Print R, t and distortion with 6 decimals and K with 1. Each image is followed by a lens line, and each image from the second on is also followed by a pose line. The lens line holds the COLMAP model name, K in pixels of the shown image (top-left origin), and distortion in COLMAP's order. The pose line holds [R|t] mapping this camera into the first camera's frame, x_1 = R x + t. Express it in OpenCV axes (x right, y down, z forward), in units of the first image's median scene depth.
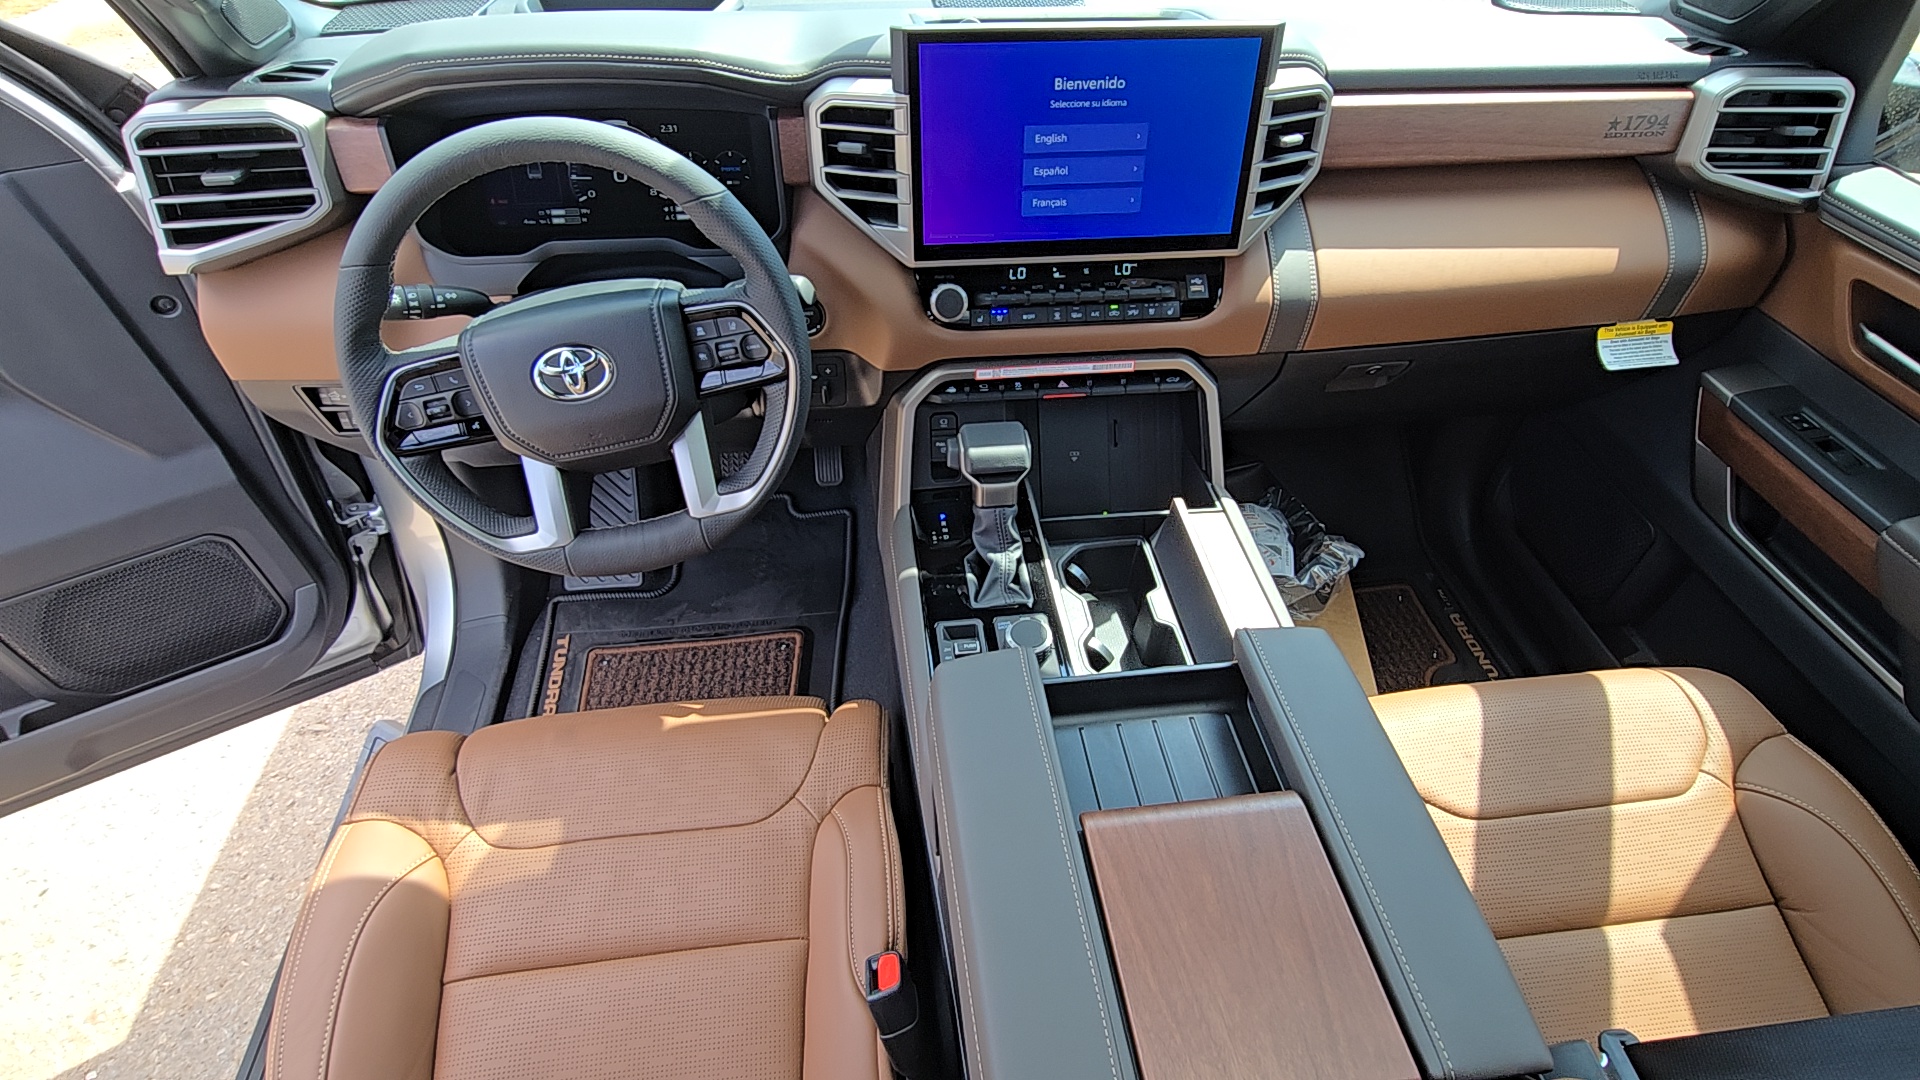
lens RADIAL K [[990.1, 0, 981.1], [0, 990.1, 545.4], [0, 0, 1]] dist [-0.002339, 0.001451]
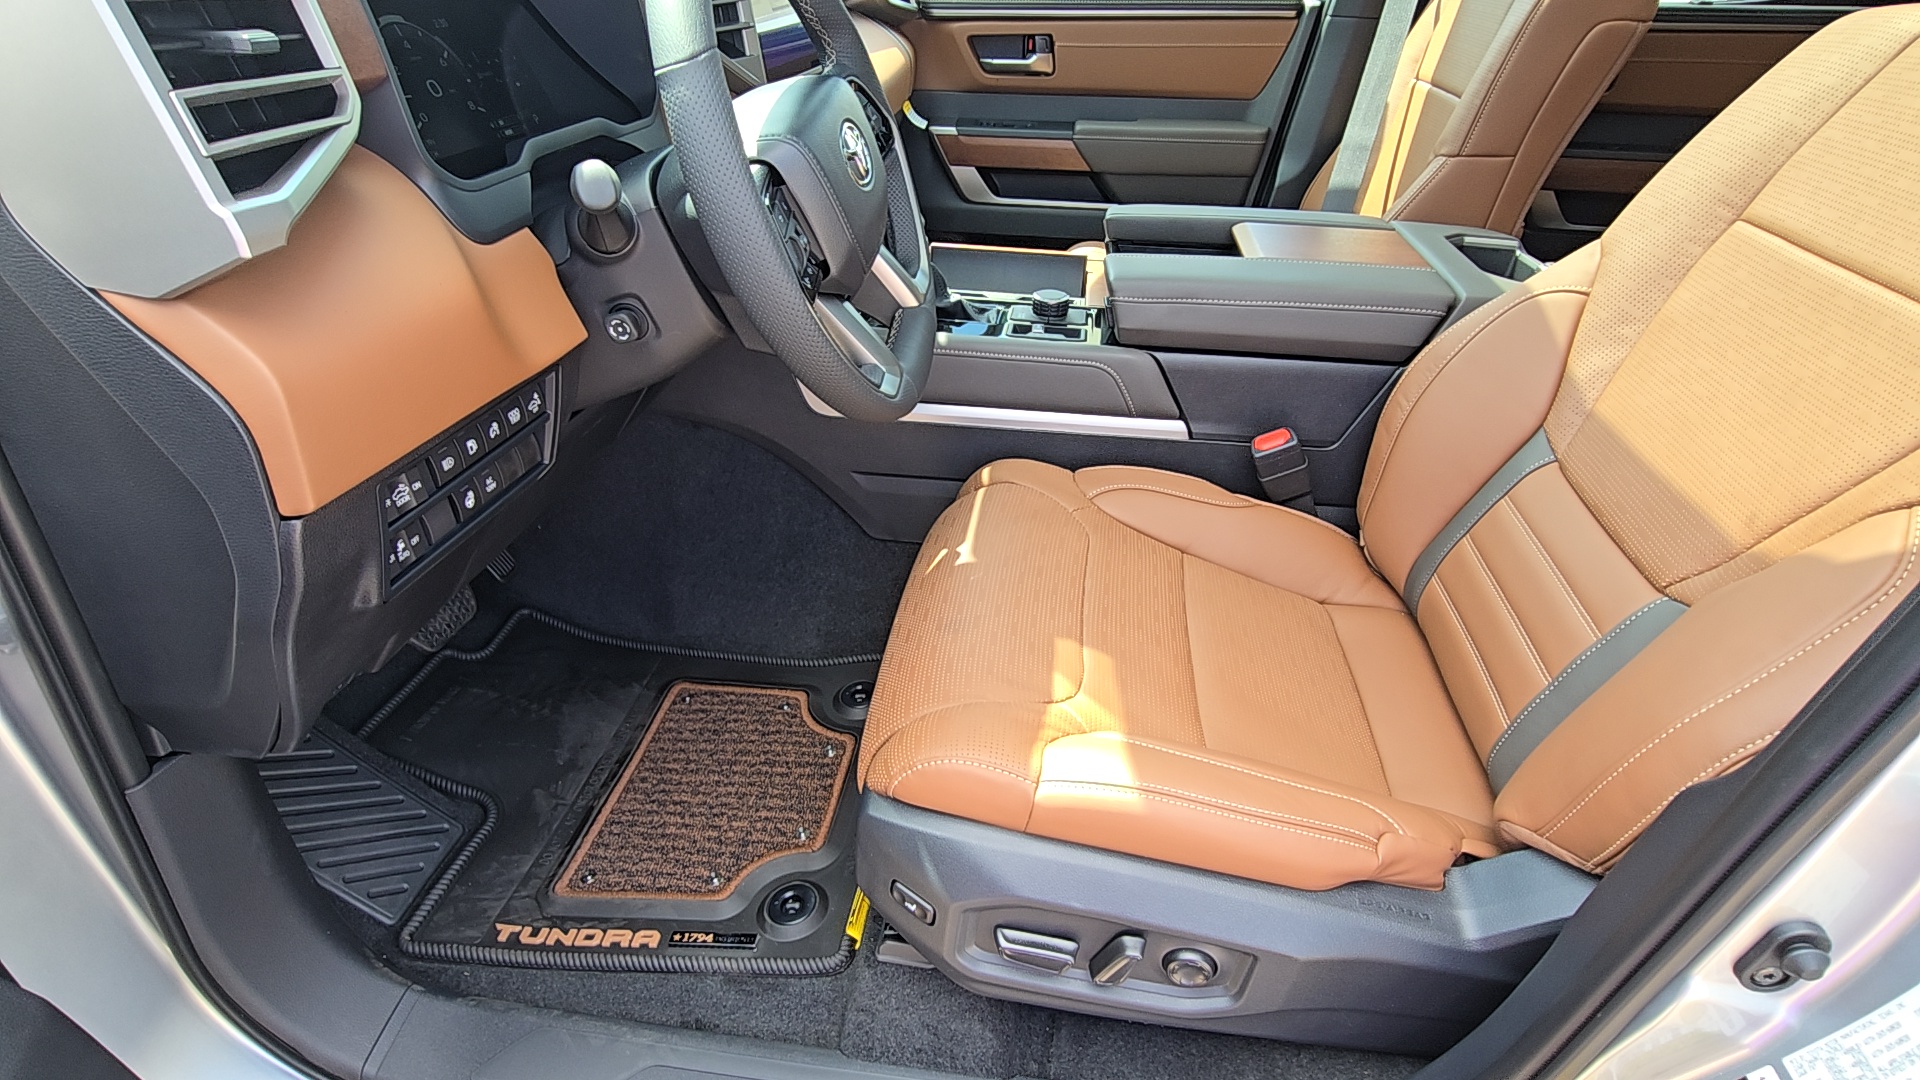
lens RADIAL K [[990.1, 0, 989.0], [0, 990.1, 539.8], [0, 0, 1]] dist [-0.002339, 0.001451]
pose [[0.225718, -0.514320, 0.827361, -1.050357], [0.646988, 0.714079, 0.267391, -0.071485], [-0.728326, 0.474938, 0.493939, 0.513189]]
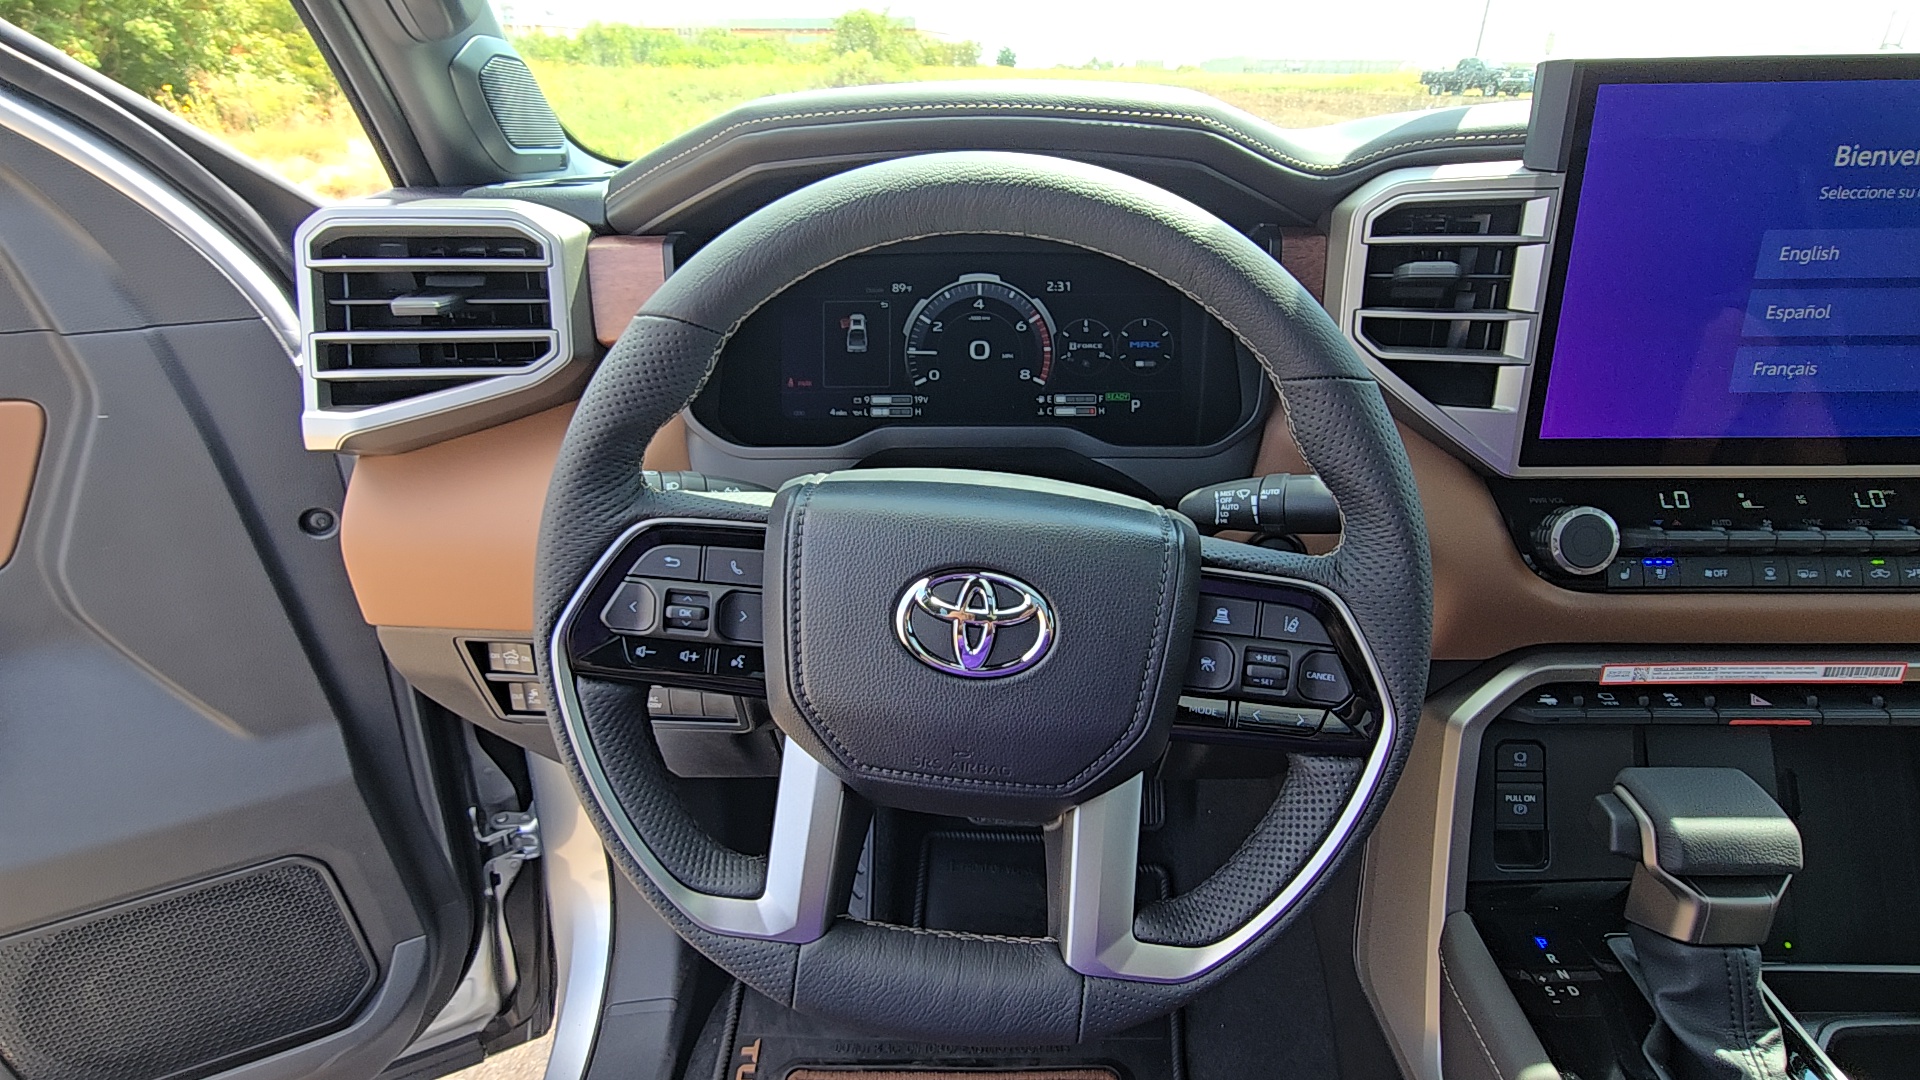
lens RADIAL K [[990.1, 0, 975.3], [0, 990.1, 543.4], [0, 0, 1]] dist [-0.002339, 0.001451]
pose [[0.989279, 0.030629, -0.142792, -0.272325], [-0.073033, 0.950474, -0.302102, -0.050728], [0.126467, 0.309292, 0.942520, 0.419835]]
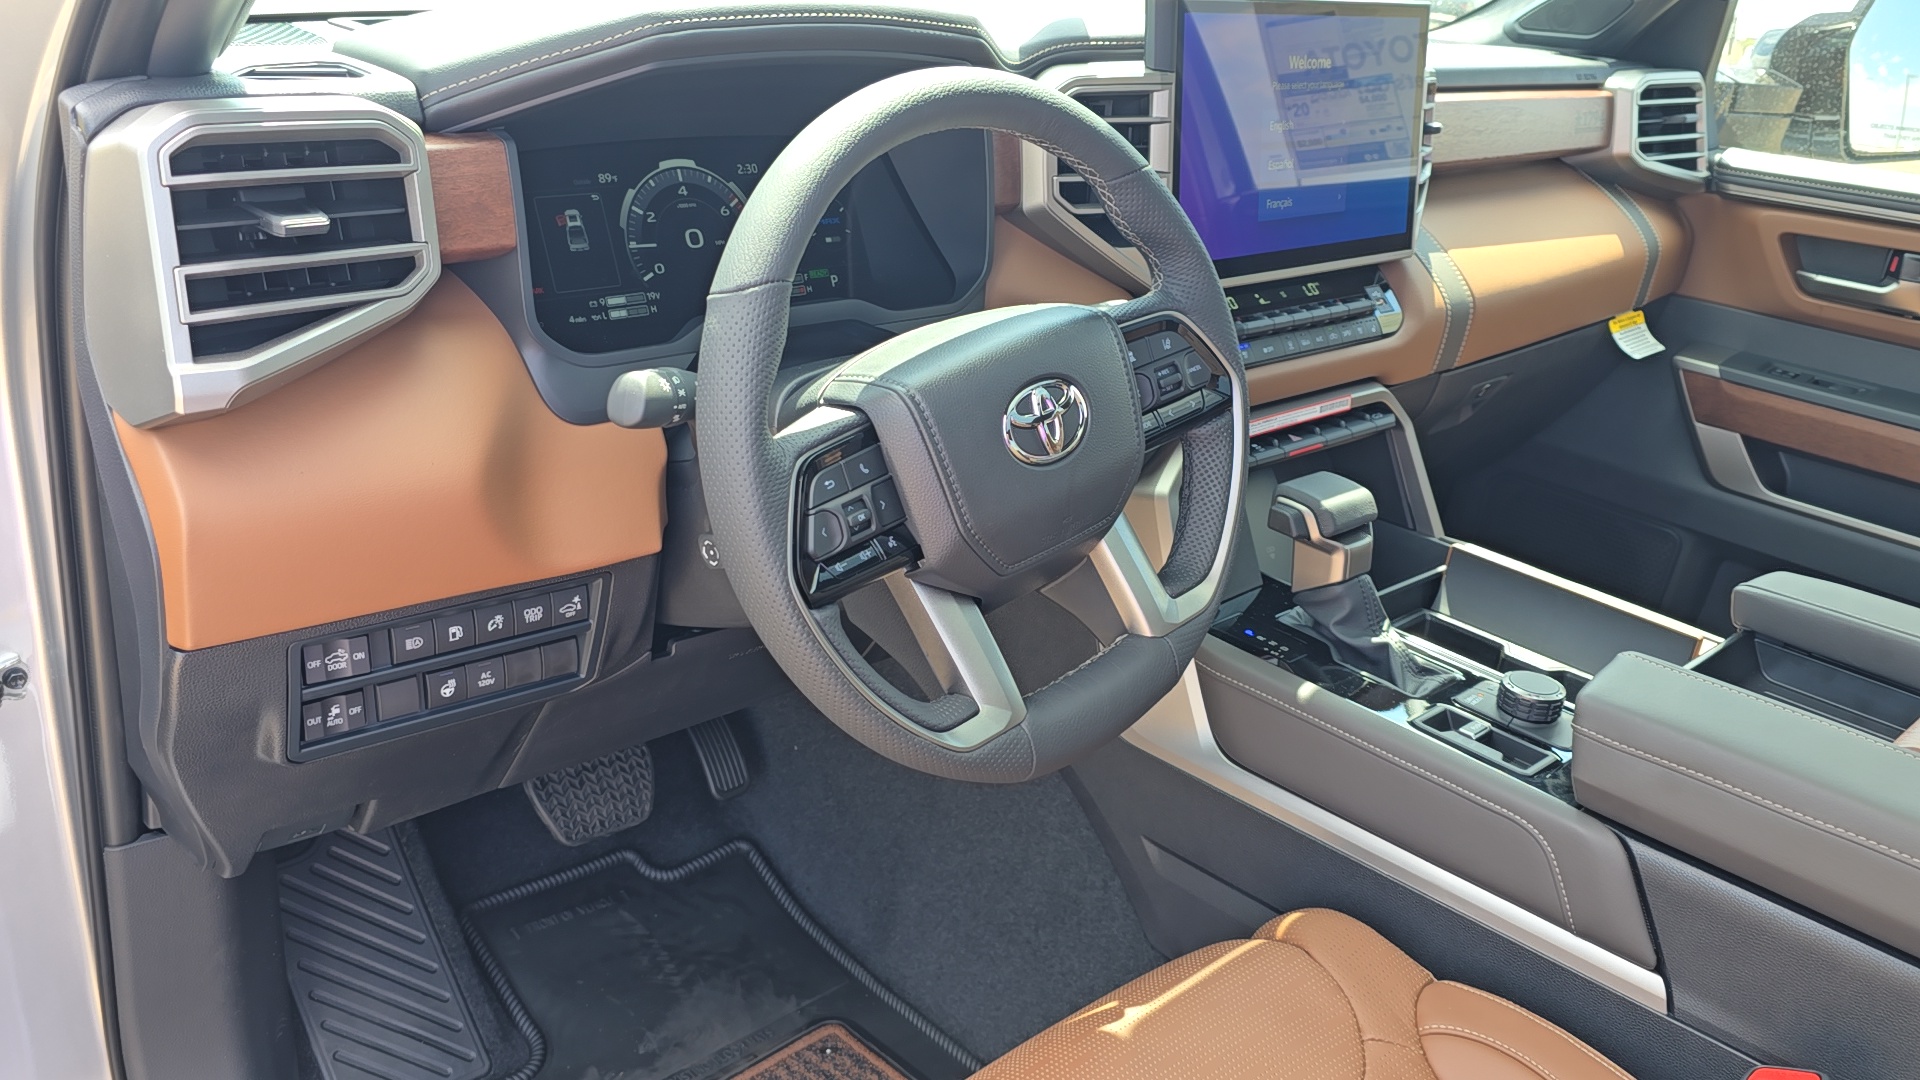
lens RADIAL K [[1651.1, 0, 1004.5], [0, 1651.1, 529.3], [0, 0, 1]] dist [-0.024671, 0.041893]
pose [[0.786084, -0.178512, 0.591782, -0.875261], [0.362269, 0.908779, -0.207079, 0.085292], [-0.500833, 0.377166, 0.779046, 0.153500]]
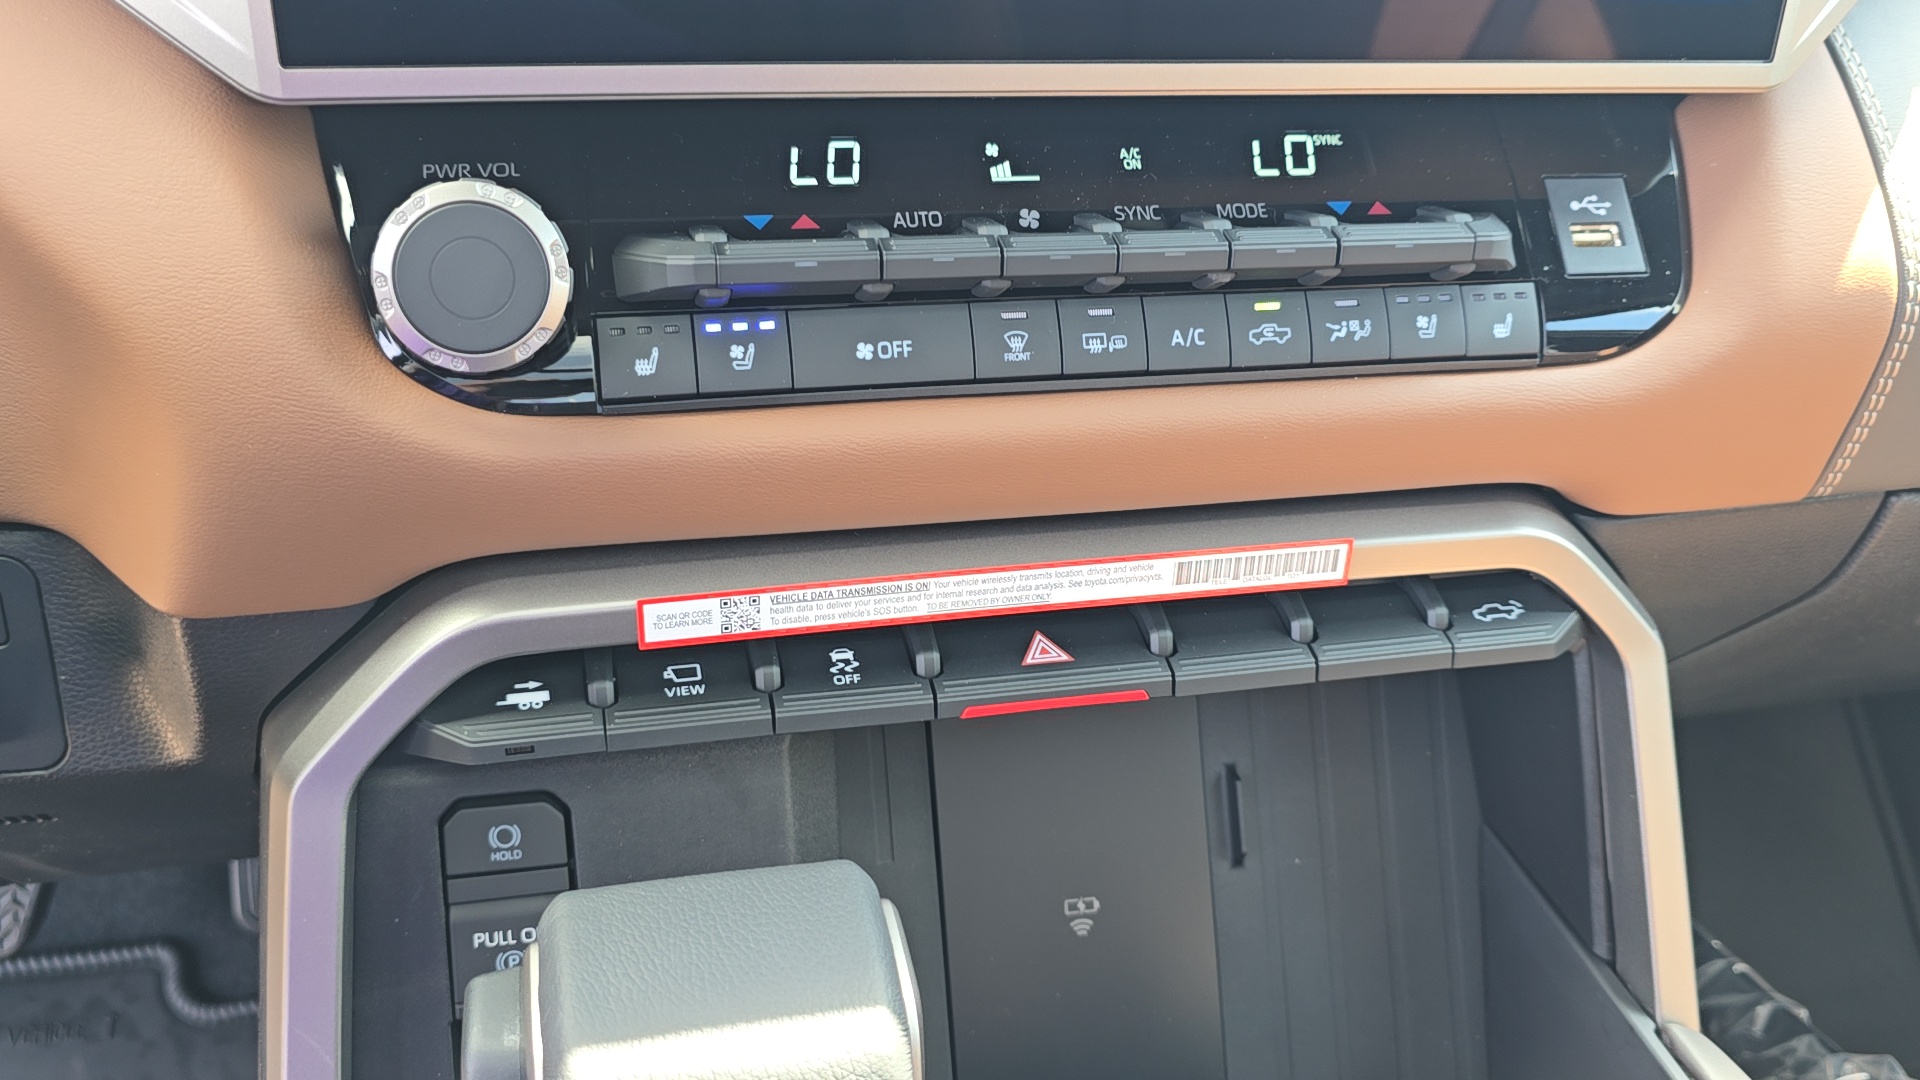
lens RADIAL K [[1651.1, 0, 1056.1], [0, 1651.1, 502.5], [0, 0, 1]] dist [-0.024671, 0.041893]
pose [[0.989871, -0.019977, 0.140556, 0.033606], [0.046577, 0.980949, -0.188601, -0.127399], [-0.134110, 0.193238, 0.971943, 0.642922]]
